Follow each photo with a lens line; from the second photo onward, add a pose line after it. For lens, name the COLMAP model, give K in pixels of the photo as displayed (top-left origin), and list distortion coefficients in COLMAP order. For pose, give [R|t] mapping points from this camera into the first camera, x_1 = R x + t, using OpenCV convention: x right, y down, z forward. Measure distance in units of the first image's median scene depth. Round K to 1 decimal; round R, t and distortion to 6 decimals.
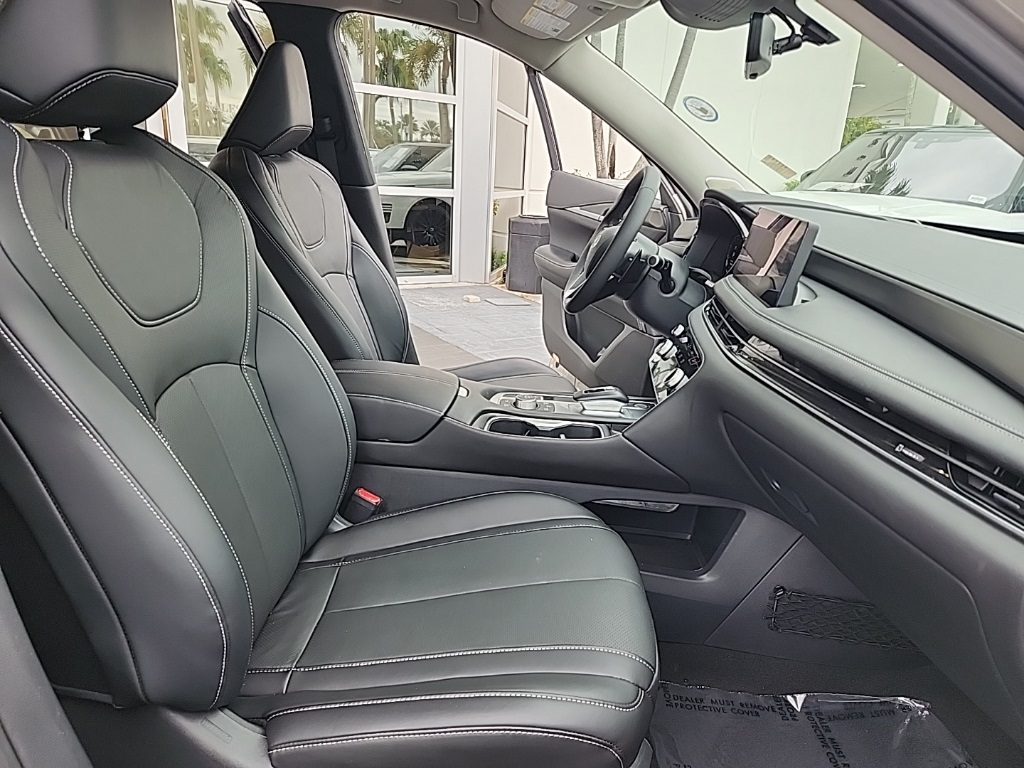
lens RADIAL K [[684.4, 0, 516.3], [0, 684.4, 408.7], [0, 0, 1]] dist [0.068561, -0.065587]
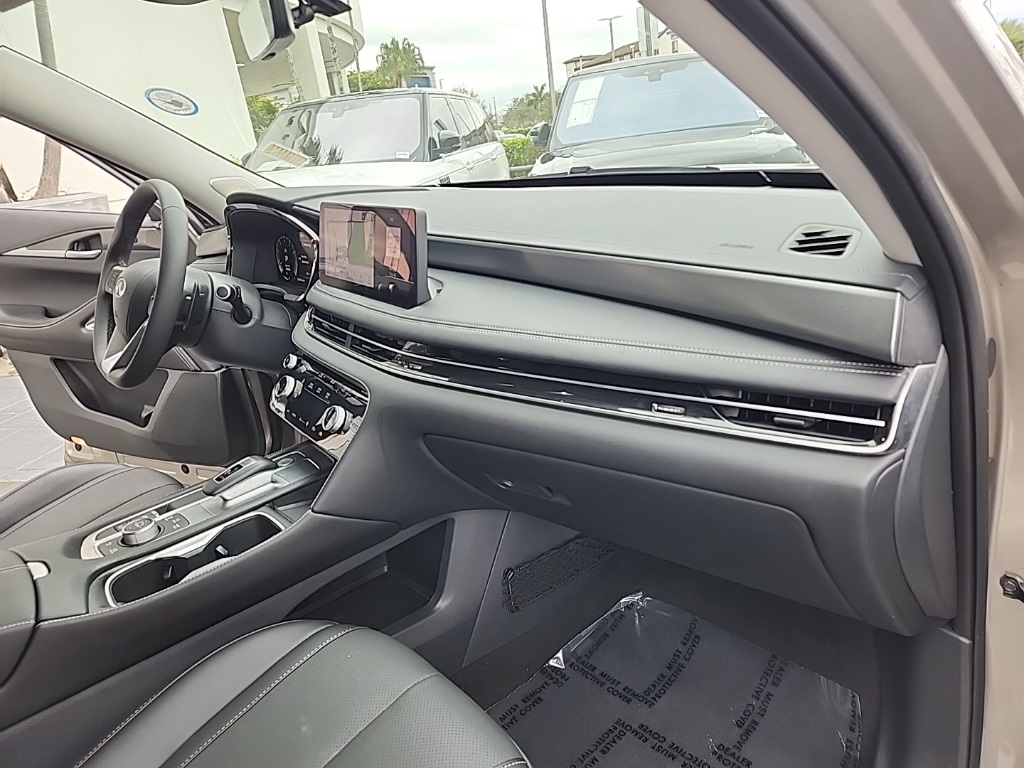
lens RADIAL K [[680.8, 0, 515.6], [0, 680.8, 383.5], [0, 0, 1]] dist [0.073407, -0.065457]
pose [[0.697241, -0.371917, 0.612808, -0.098120], [0.375728, 0.917647, 0.129430, -0.097964], [-0.610479, 0.140005, 0.779560, 0.193300]]
